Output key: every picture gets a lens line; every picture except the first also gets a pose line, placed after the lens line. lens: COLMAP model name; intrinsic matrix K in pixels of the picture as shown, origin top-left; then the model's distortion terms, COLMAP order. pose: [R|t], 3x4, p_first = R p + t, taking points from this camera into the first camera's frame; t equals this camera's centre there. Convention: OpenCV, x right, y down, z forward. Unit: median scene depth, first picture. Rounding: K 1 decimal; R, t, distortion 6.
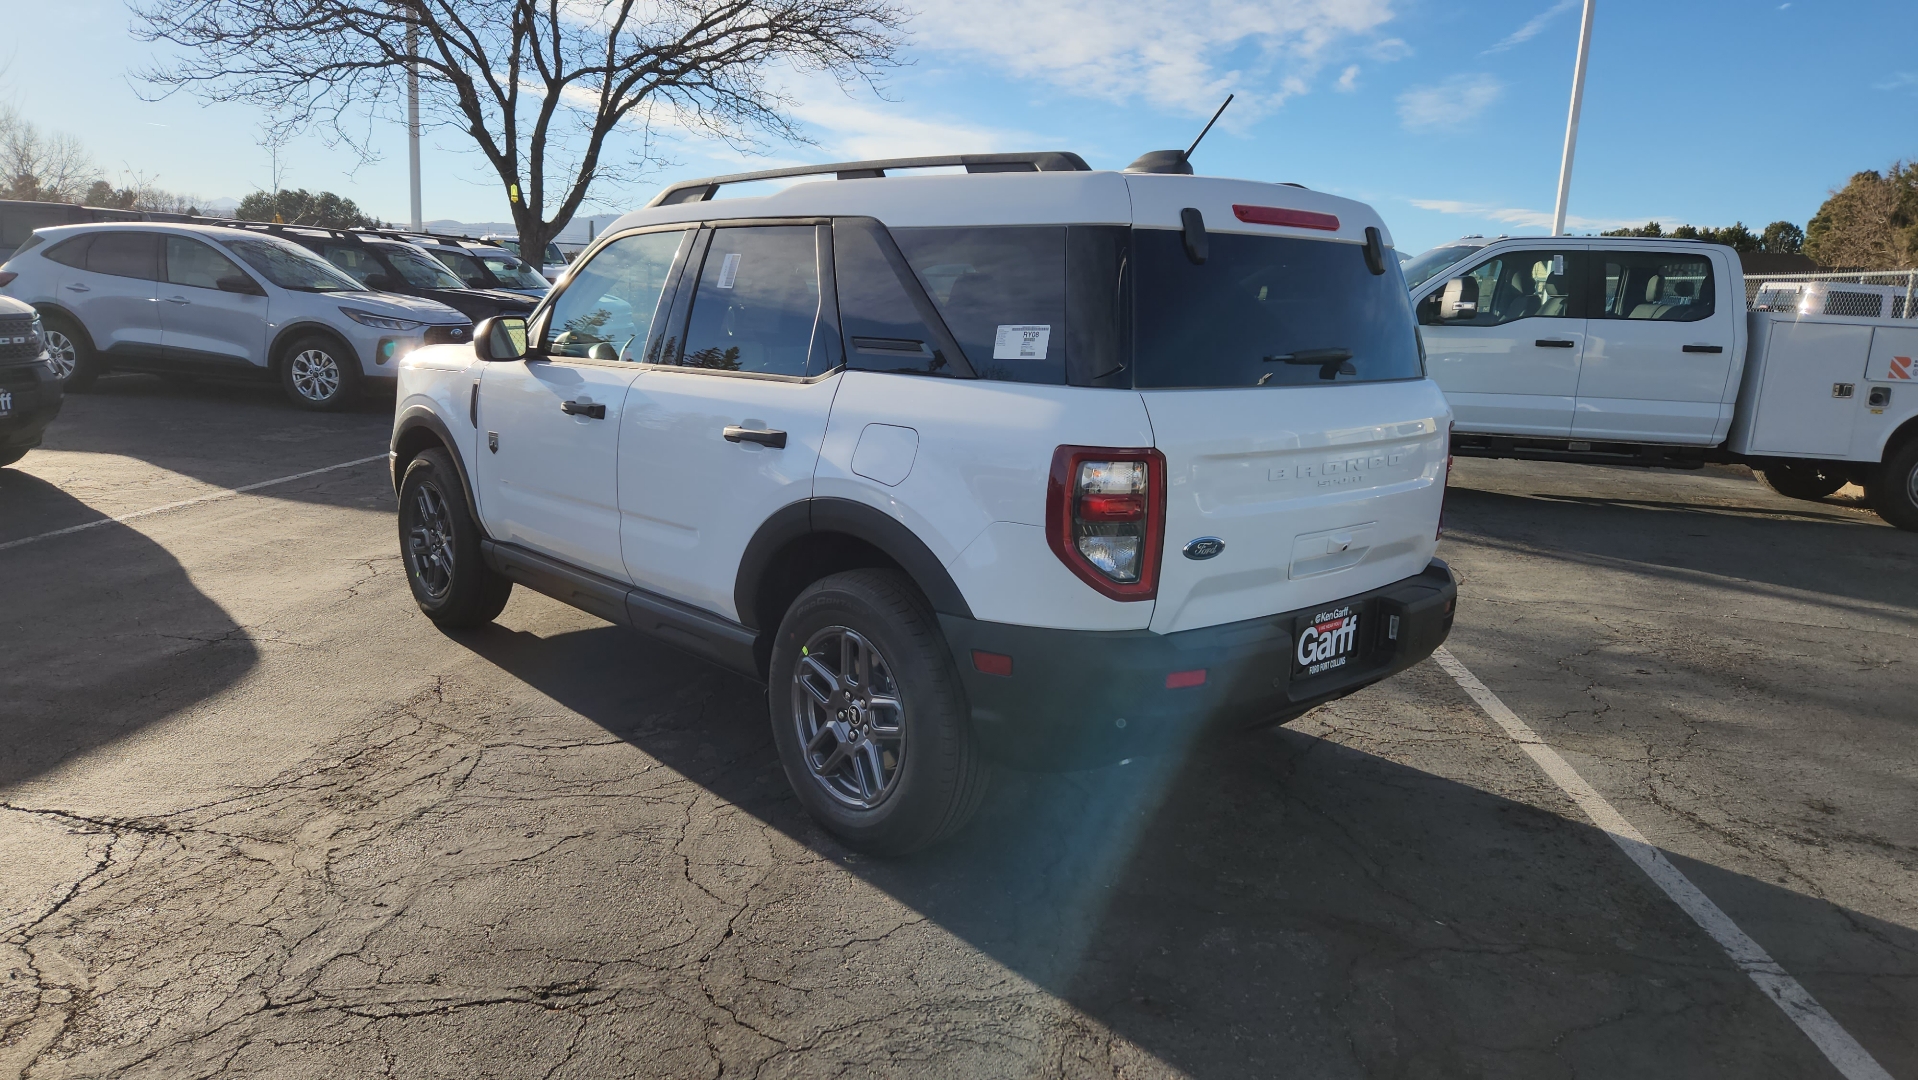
lens RADIAL K [[1281.1, 0, 919.9], [0, 1281.1, 541.8], [0, 0, 1]] dist [0.073728, -0.060724]
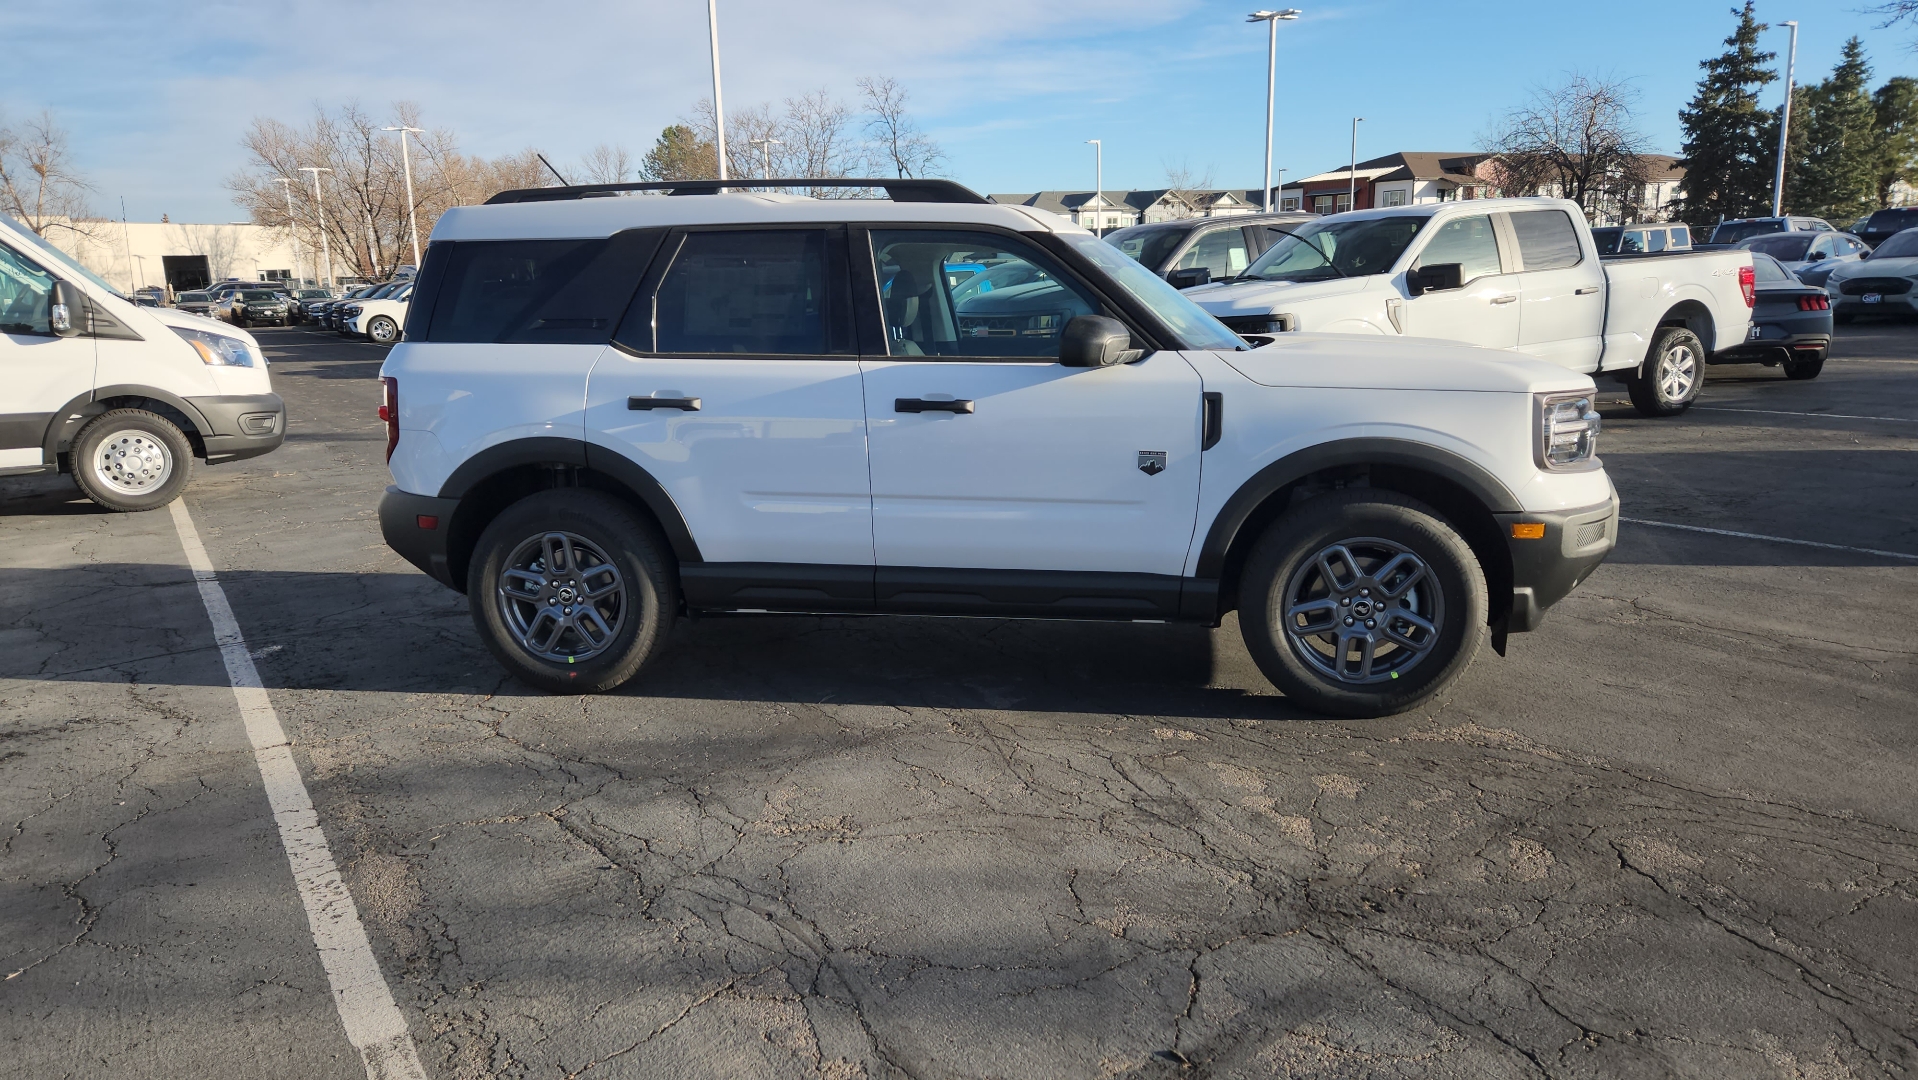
lens RADIAL K [[1285.8, 0, 925.2], [0, 1285.8, 548.2], [0, 0, 1]] dist [0.070552, -0.054076]
pose [[-0.782808, 0.106584, -0.613067, 0.714852], [-0.123497, 0.939013, 0.320941, -0.368593], [0.609885, 0.326947, -0.721905, 2.074252]]
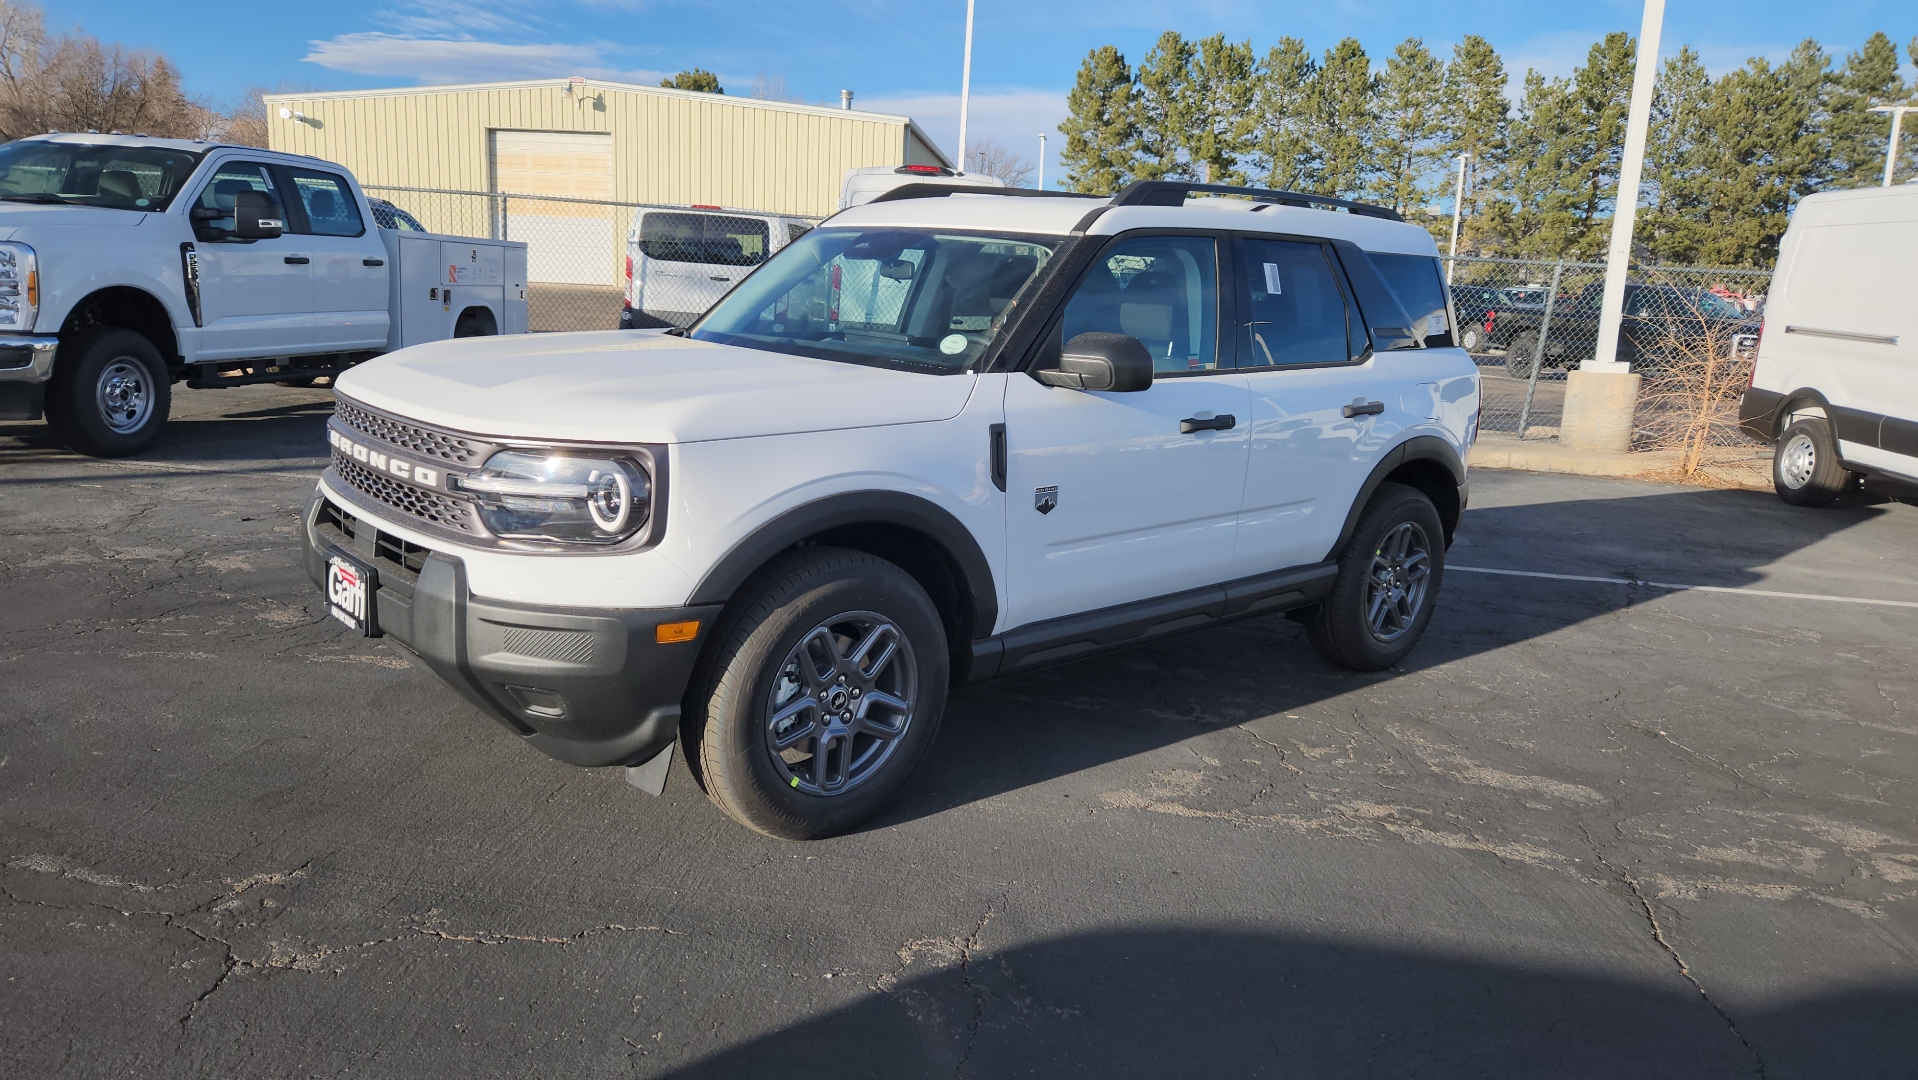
lens RADIAL K [[1290.8, 0, 926.3], [0, 1290.8, 539.6], [0, 0, 1]] dist [0.062108, -0.045972]
pose [[0.004576, -0.241675, 0.970346, -1.234185], [0.135412, 0.961569, 0.238851, -0.282388], [-0.990779, 0.130303, 0.037126, 1.200353]]
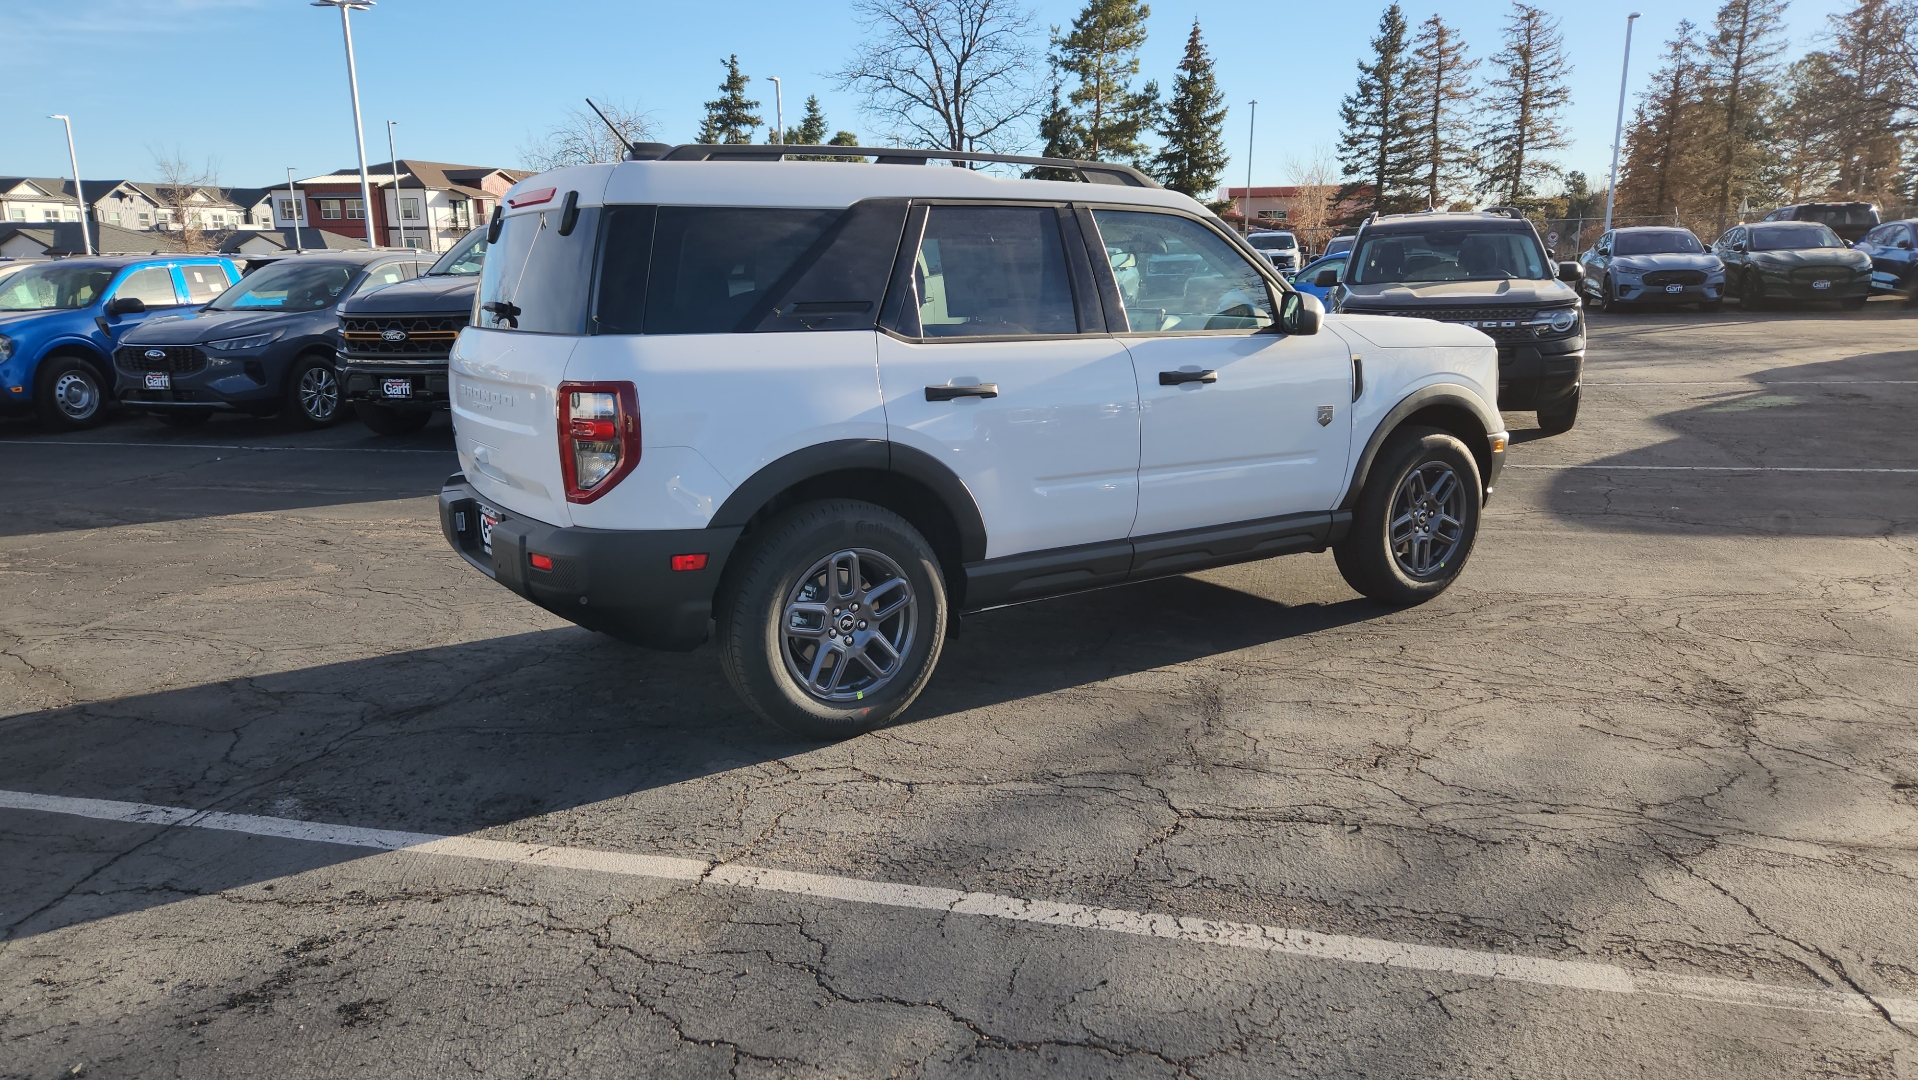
lens RADIAL K [[1283.1, 0, 933.3], [0, 1283.1, 564.9], [0, 0, 1]] dist [0.070323, -0.058098]
pose [[-0.154859, 0.185223, -0.970418, 1.186812], [-0.174688, 0.961656, 0.211427, -0.189275], [0.972370, 0.202262, -0.116565, 1.258383]]
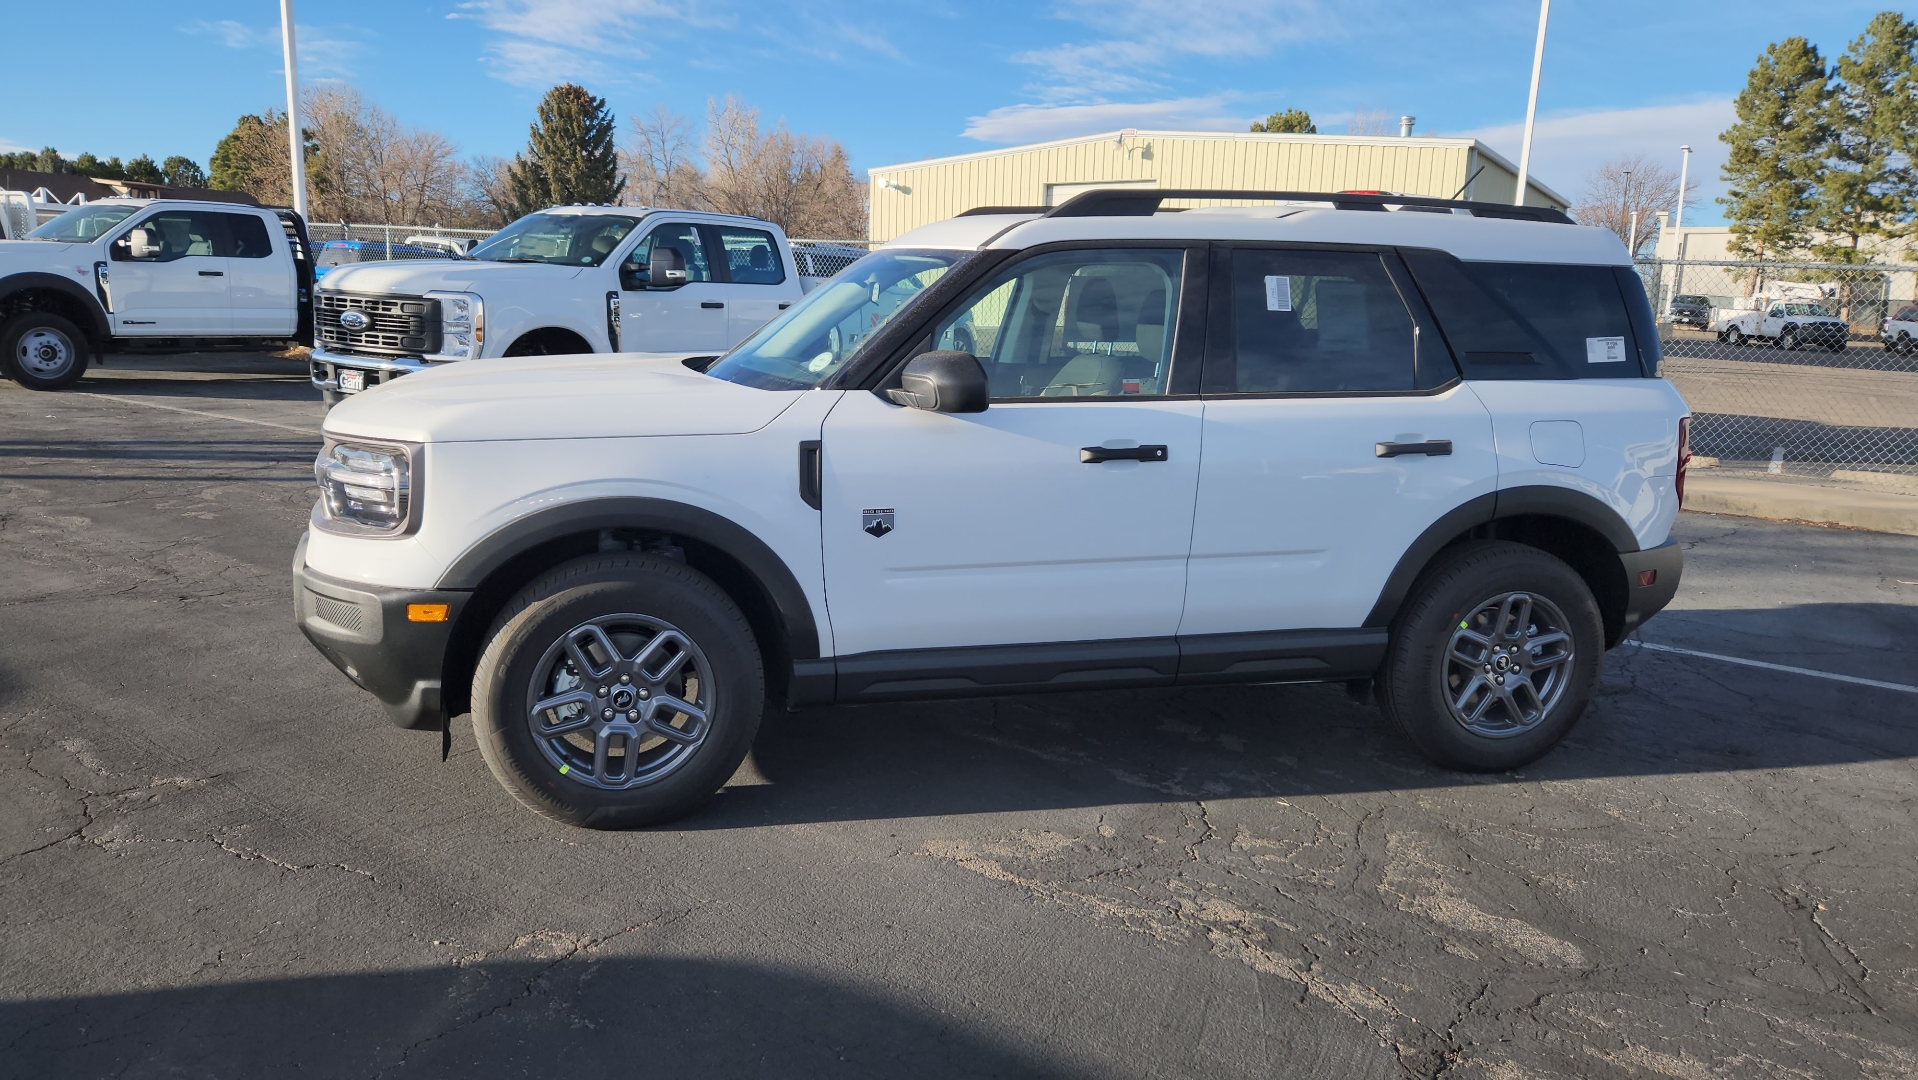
lens RADIAL K [[1290.0, 0, 909.1], [0, 1290.0, 525.4], [0, 0, 1]] dist [0.068652, -0.053597]
pose [[0.453831, -0.185048, 0.871662, -1.106605], [0.151065, 0.980018, 0.129399, -0.192723], [-0.878189, 0.072952, 0.472717, 0.731703]]
